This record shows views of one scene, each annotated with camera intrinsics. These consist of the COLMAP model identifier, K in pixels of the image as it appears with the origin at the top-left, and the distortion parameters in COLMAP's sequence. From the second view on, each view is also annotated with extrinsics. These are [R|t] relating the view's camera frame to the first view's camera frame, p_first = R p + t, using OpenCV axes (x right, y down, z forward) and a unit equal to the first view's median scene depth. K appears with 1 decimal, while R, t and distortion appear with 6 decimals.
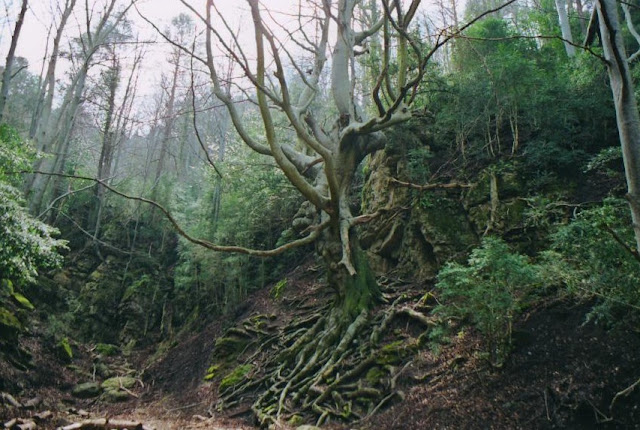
lens RADIAL K [[610.7, 0, 320.0], [0, 610.7, 215.0], [0, 0, 1]] dist [-0.002972, -0.000335]
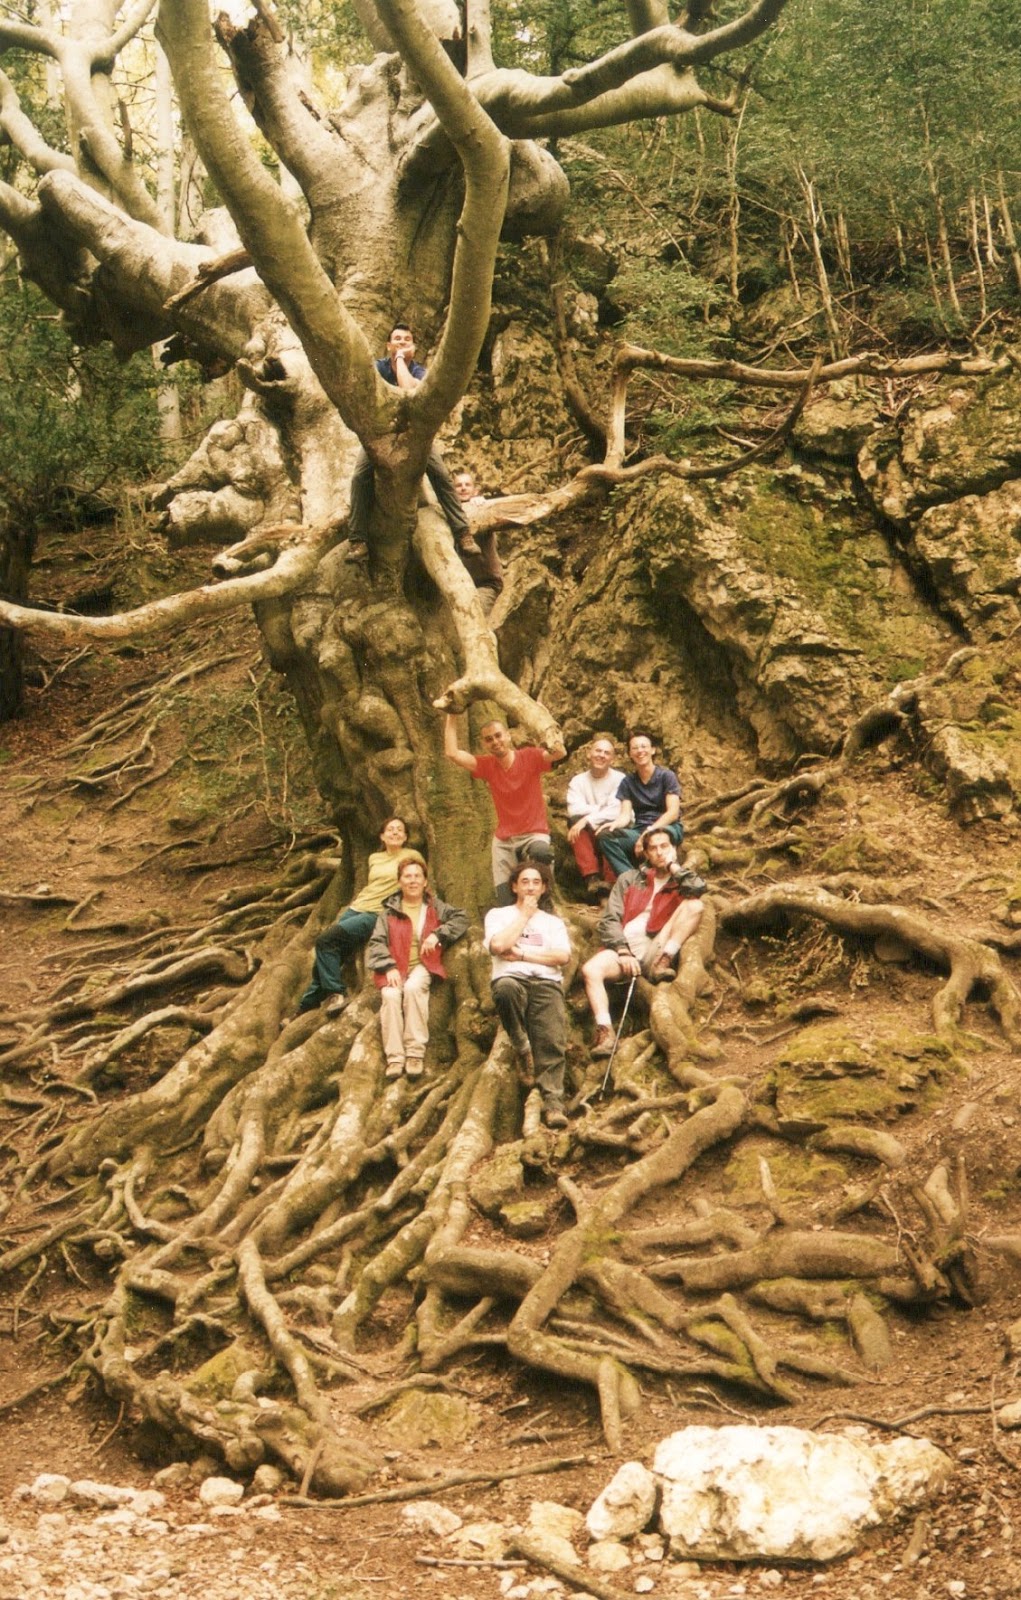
lens RADIAL K [[2094.1, 0, 510.5], [0, 2094.1, 800.0], [0, 0, 1]] dist [0.003259, -0.003338]
pose [[0.920937, 0.043762, 0.387247, -0.216503], [-0.057647, 0.998041, 0.024306, 0.090468], [-0.385424, -0.044708, 0.921656, 0.279568]]
